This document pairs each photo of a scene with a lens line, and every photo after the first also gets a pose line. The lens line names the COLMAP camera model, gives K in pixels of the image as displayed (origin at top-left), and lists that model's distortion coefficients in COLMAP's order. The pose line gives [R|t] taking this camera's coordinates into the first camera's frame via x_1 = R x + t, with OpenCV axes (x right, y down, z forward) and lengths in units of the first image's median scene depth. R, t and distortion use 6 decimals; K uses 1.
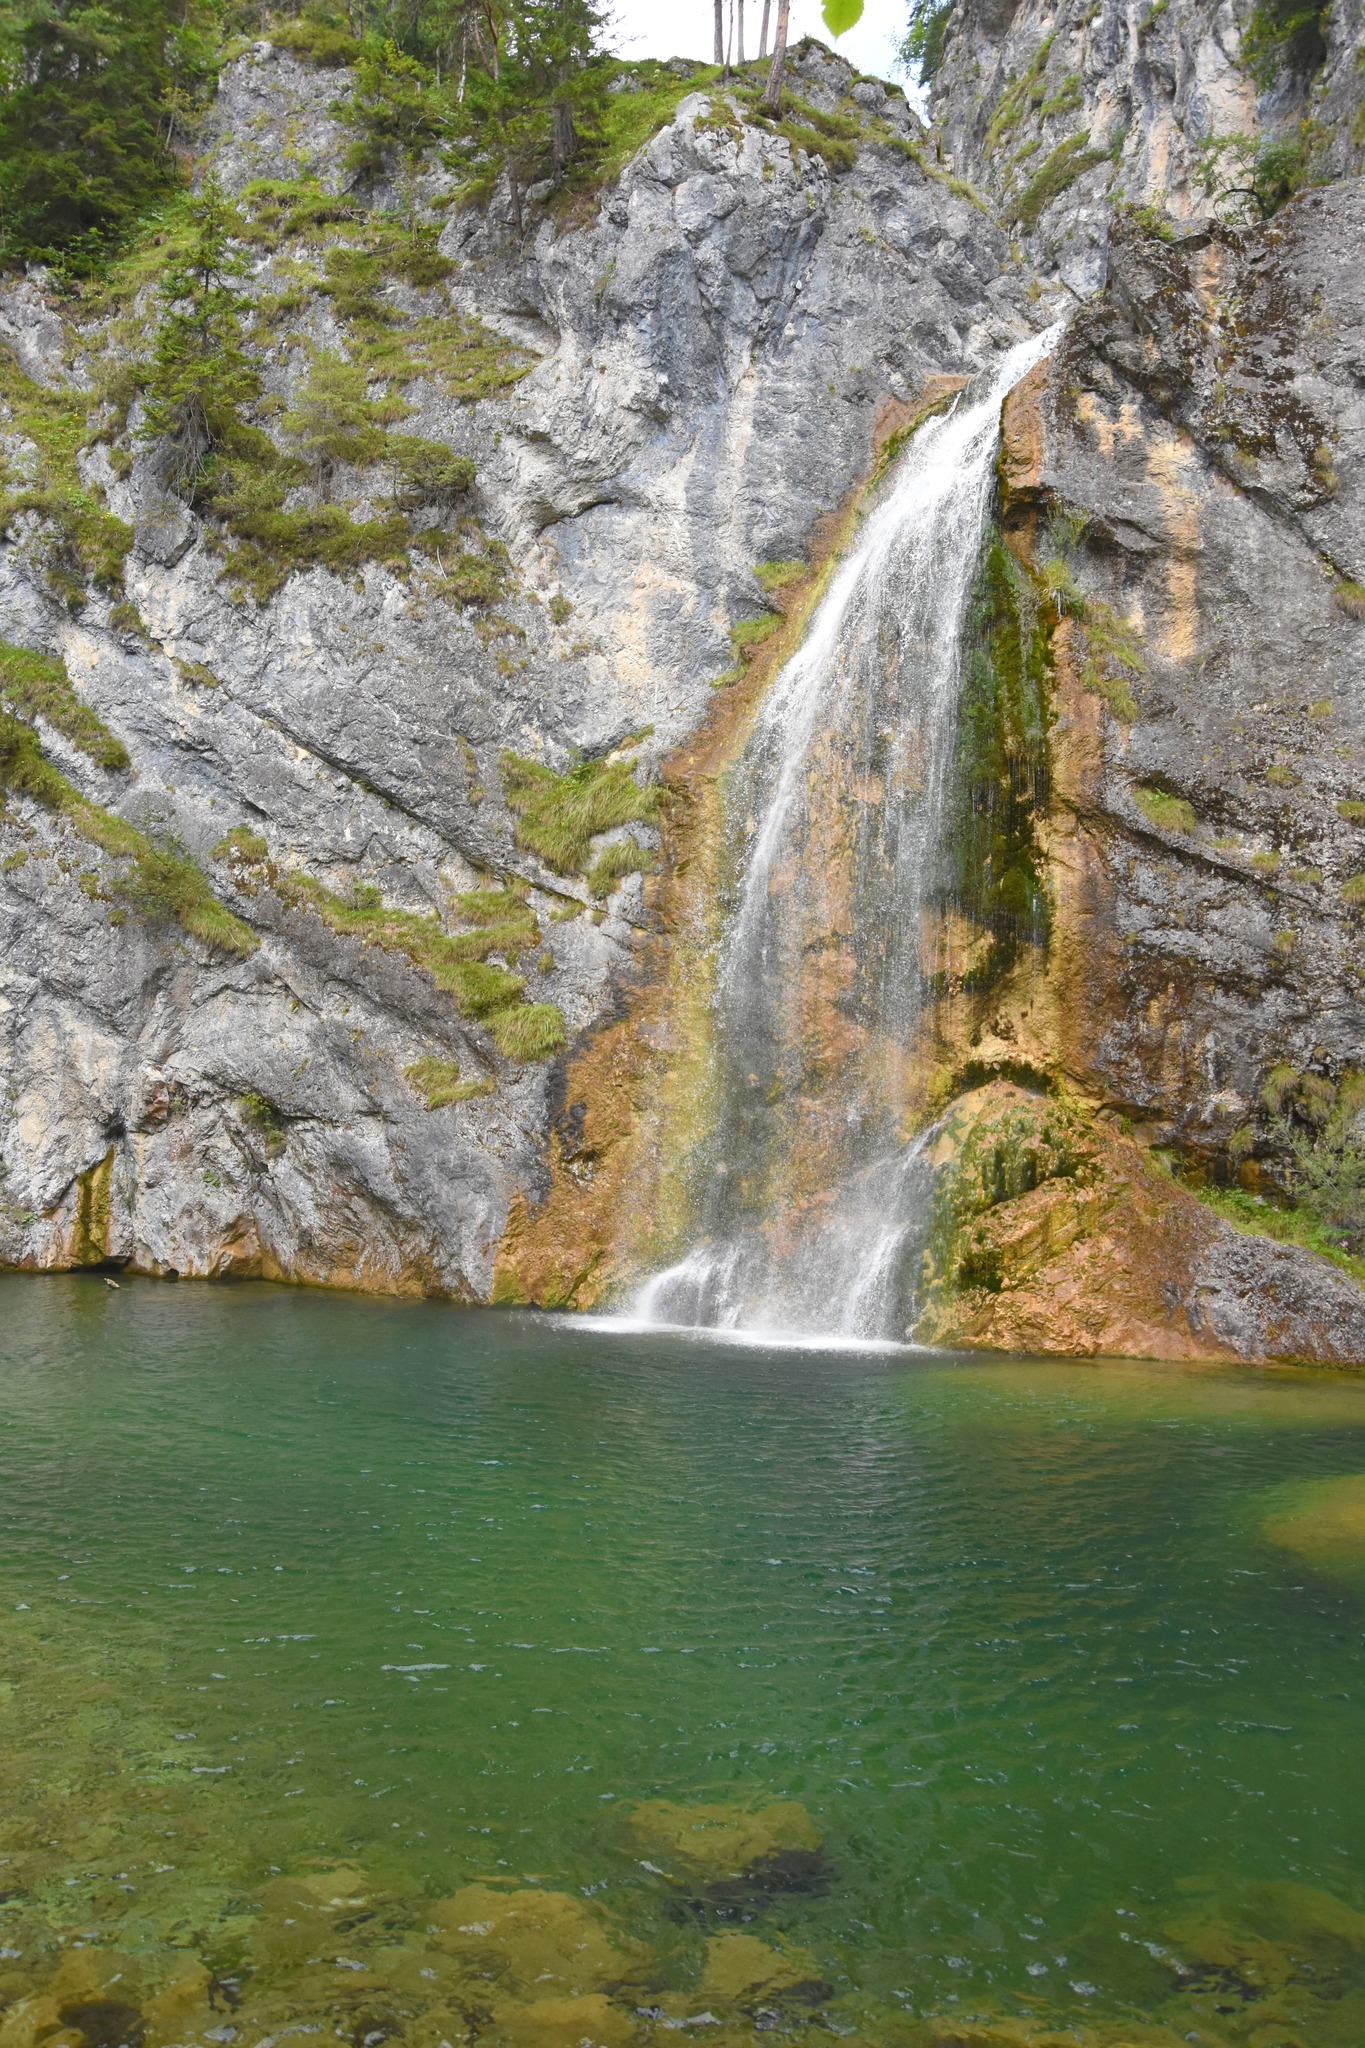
lens RADIAL K [[1616.6, 0, 682.5], [0, 1616.6, 1024.0], [0, 0, 1]] dist [-0.160770, 0.136413]
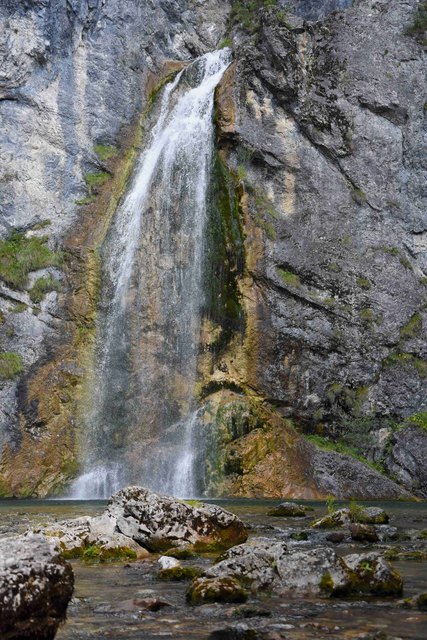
lens RADIAL K [[1266.0, 0, 213.5], [0, 1266.0, 320.0], [0, 0, 1]] dist [0.378551, 0.481571]
pose [[0.864878, 0.040041, 0.500383, -0.729922], [-0.012398, 0.998213, -0.058449, 0.041753], [-0.501829, 0.044347, 0.863829, -0.586657]]
